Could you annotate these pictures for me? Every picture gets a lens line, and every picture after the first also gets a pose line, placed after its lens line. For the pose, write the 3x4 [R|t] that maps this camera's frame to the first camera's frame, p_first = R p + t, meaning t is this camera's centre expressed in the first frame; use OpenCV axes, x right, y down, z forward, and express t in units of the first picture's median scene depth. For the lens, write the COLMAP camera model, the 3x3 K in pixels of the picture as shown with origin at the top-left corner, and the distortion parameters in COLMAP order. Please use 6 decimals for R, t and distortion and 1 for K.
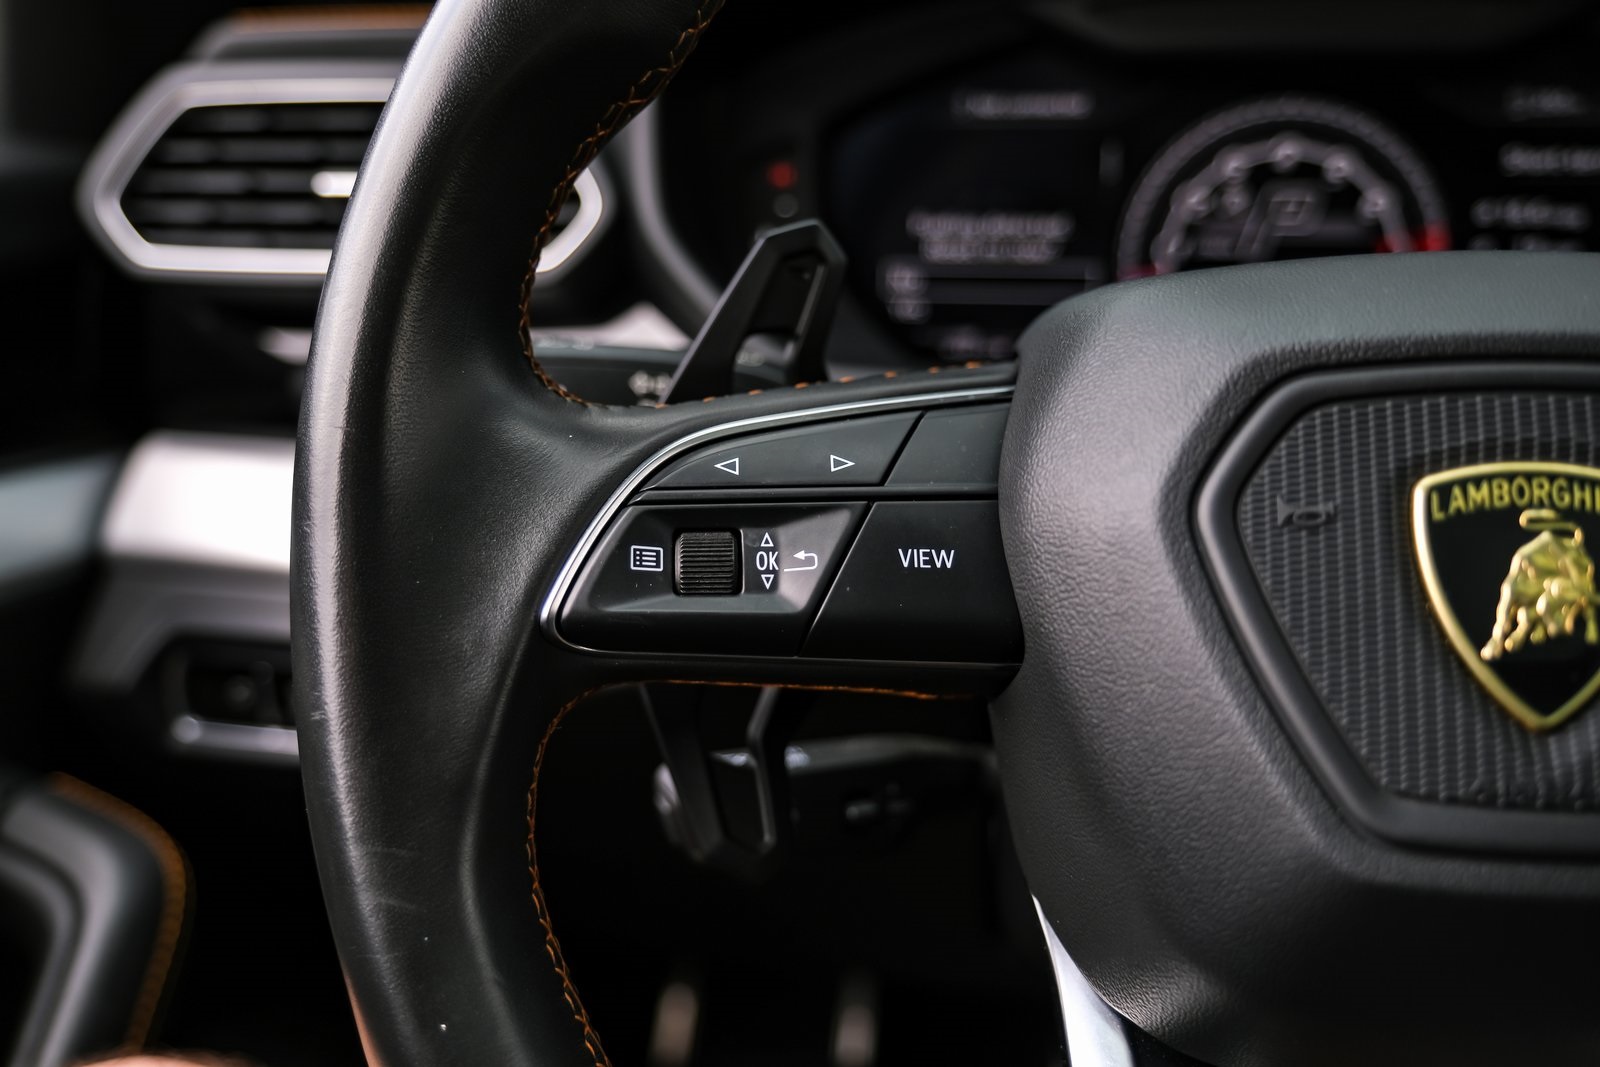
lens RADIAL K [[1547.6, 0, 758.8], [0, 1547.6, 483.3], [0, 0, 1]] dist [-0.036125, 0.000000]
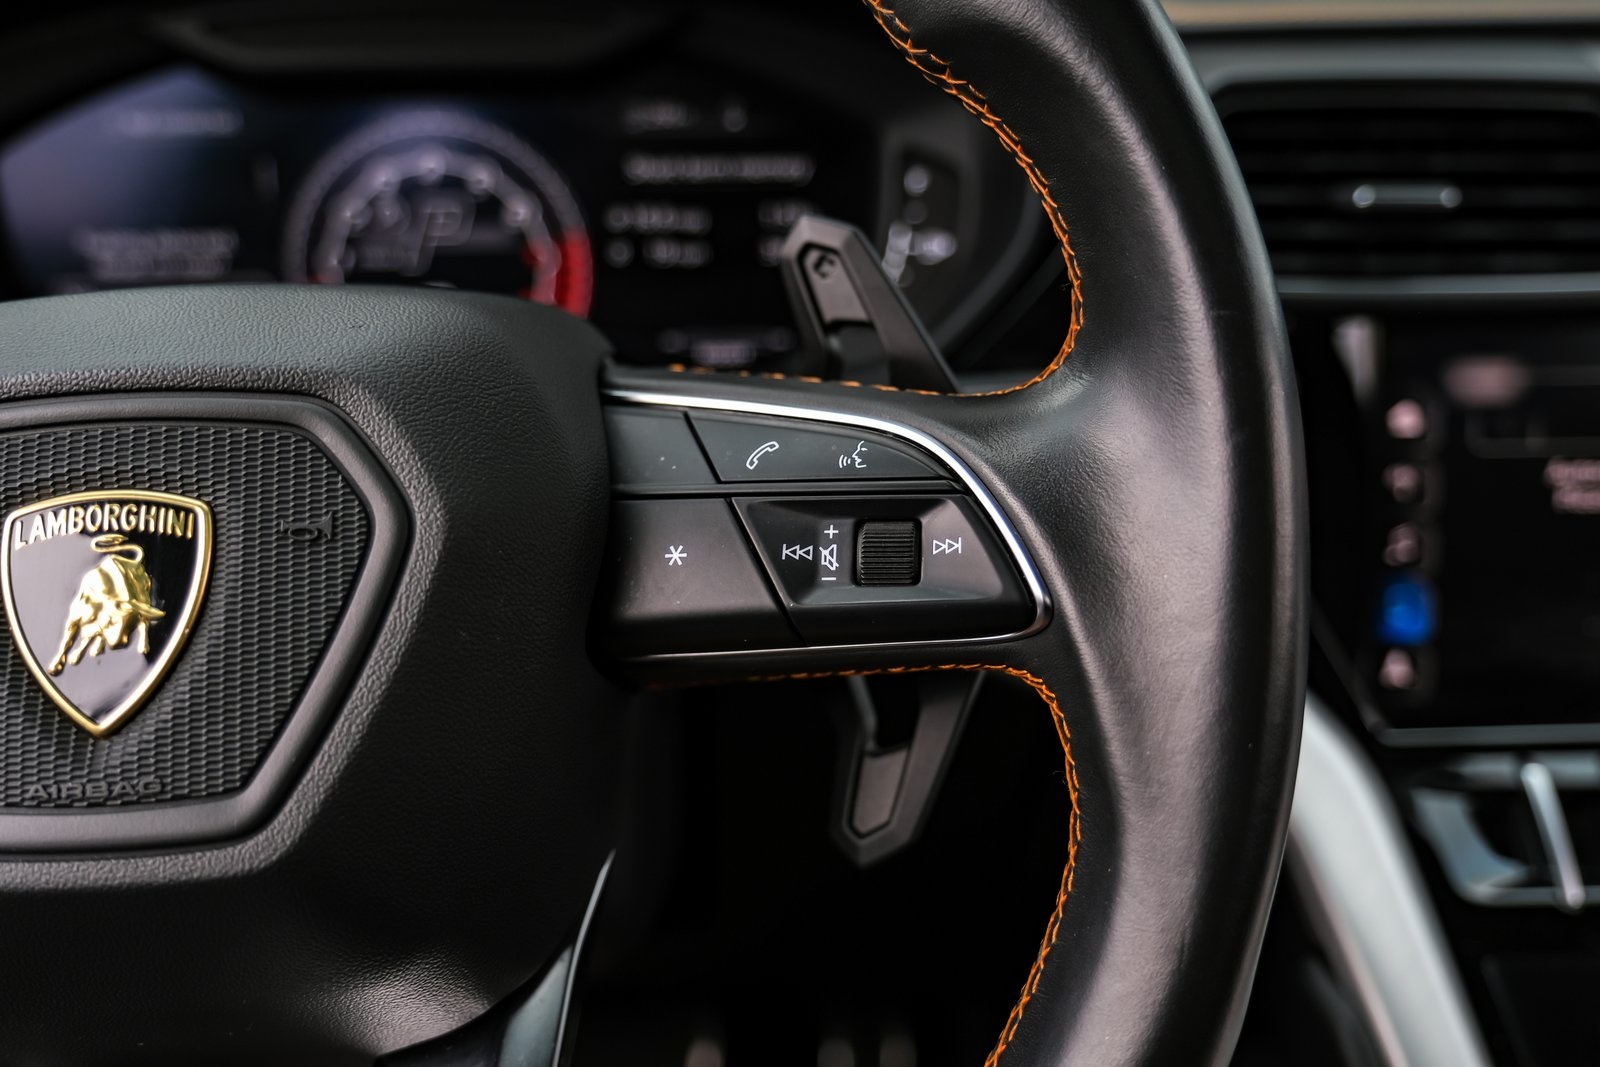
lens RADIAL K [[1547.6, 0, 798.8], [0, 1547.6, 522.7], [0, 0, 1]] dist [-0.036125, 0.000000]
pose [[0.970824, -0.064739, 0.230888, 0.340834], [0.056086, 0.997462, 0.043852, -0.005189], [-0.233141, -0.029623, 0.971992, -0.087559]]
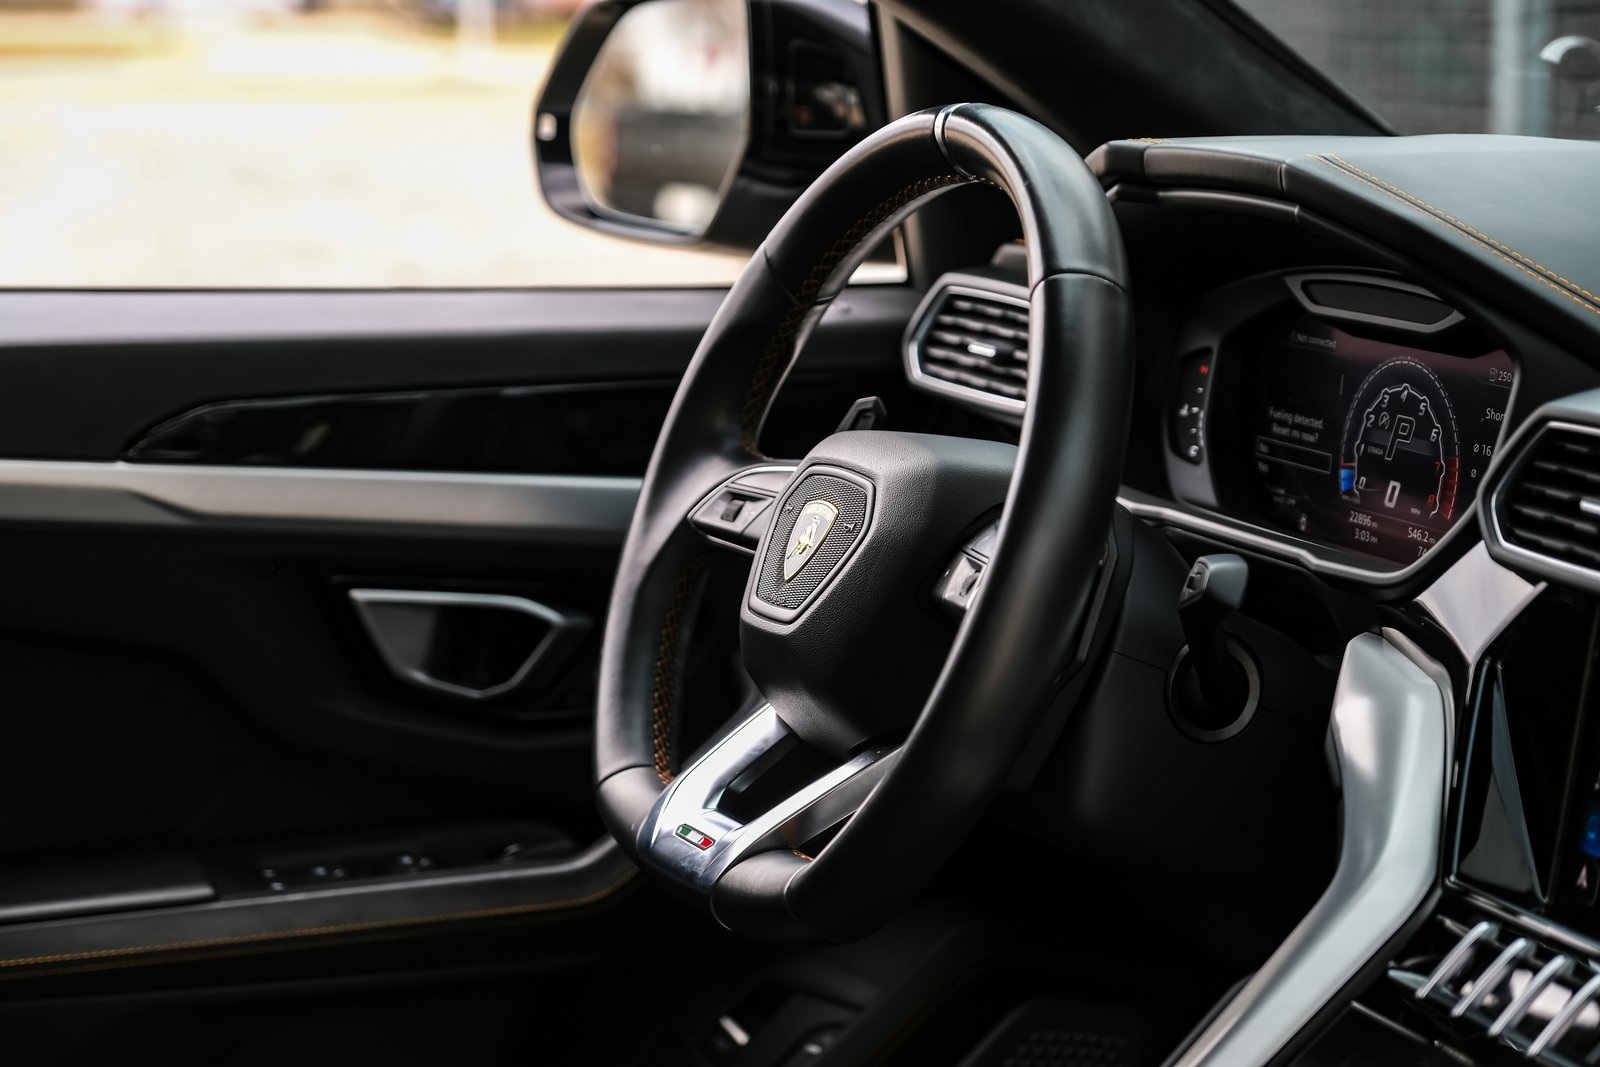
lens RADIAL K [[3470.8, 0, 802.2], [0, 3470.8, 533.9], [0, 0, 1]] dist [0.072250, 0.000000]
pose [[0.557871, 0.147499, -0.816716, 2.825076], [-0.207793, 0.977560, 0.034611, -0.082841], [0.803494, 0.150400, 0.576002, -1.370570]]
